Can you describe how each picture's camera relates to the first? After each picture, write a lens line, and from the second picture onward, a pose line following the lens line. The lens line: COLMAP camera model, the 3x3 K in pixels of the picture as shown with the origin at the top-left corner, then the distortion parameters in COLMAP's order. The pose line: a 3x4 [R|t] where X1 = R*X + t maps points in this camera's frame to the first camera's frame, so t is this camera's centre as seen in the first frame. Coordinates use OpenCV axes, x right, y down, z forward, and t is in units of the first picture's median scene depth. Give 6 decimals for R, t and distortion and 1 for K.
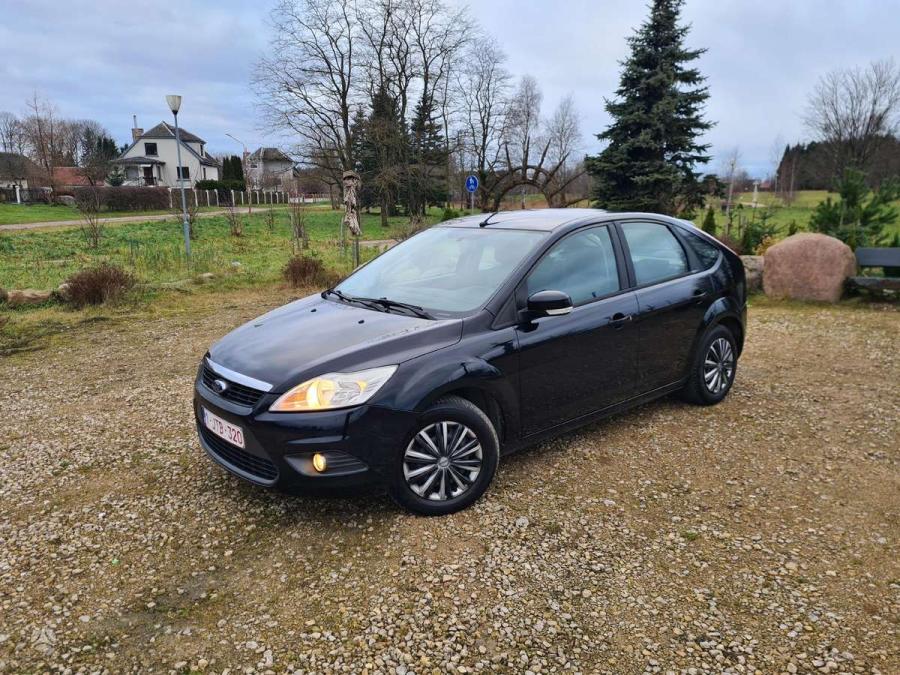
lens RADIAL K [[674.8, 0, 441.4], [0, 674.8, 336.3], [0, 0, 1]] dist [0.069491, -0.061491]
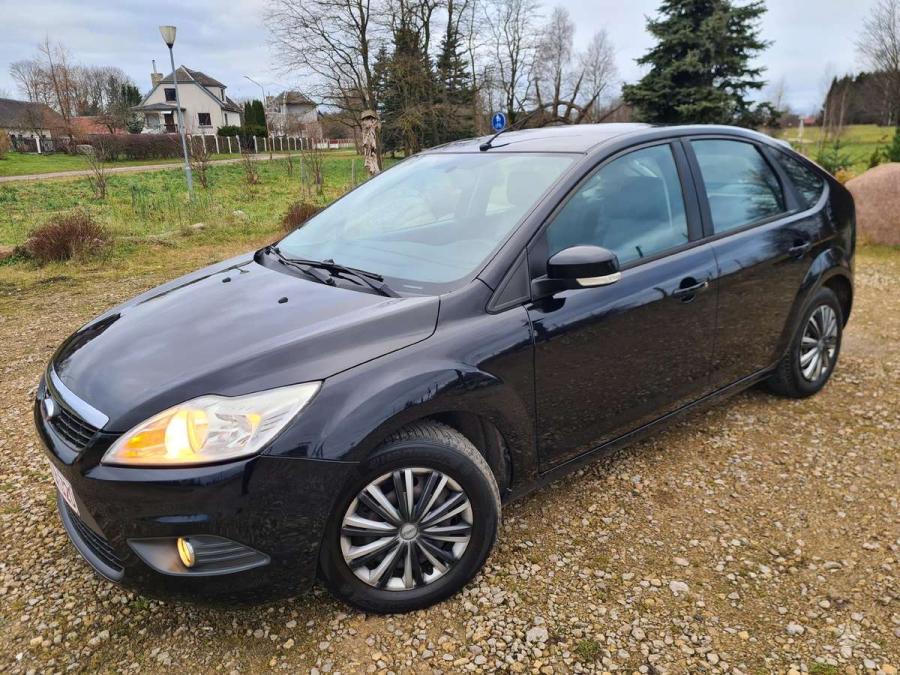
lens RADIAL K [[674.8, 0, 449.6], [0, 674.8, 334.6], [0, 0, 1]] dist [0.069491, -0.061491]
pose [[0.999355, -0.009733, -0.034571, 0.041510], [0.012308, 0.997103, 0.075064, -0.024928], [0.033740, -0.075441, 0.996579, 0.262439]]
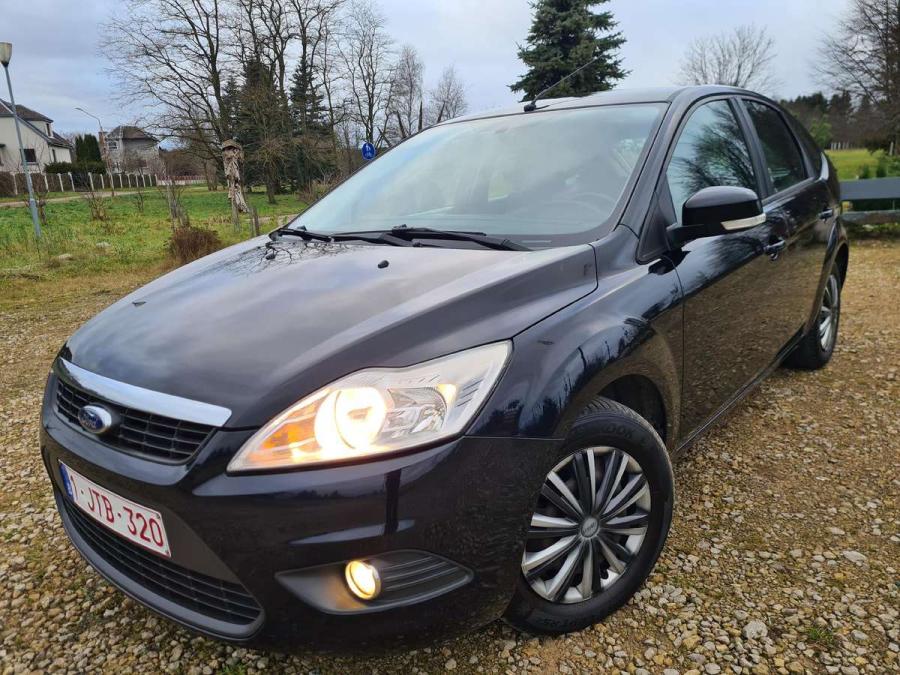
lens RADIAL K [[674.8, 0, 452.6], [0, 674.8, 338.6], [0, 0, 1]] dist [0.069491, -0.061491]
pose [[0.982530, -0.076576, 0.169619, -0.111659], [0.070816, 0.996697, 0.039758, 0.012572], [-0.172103, -0.027052, 0.984707, 0.342857]]
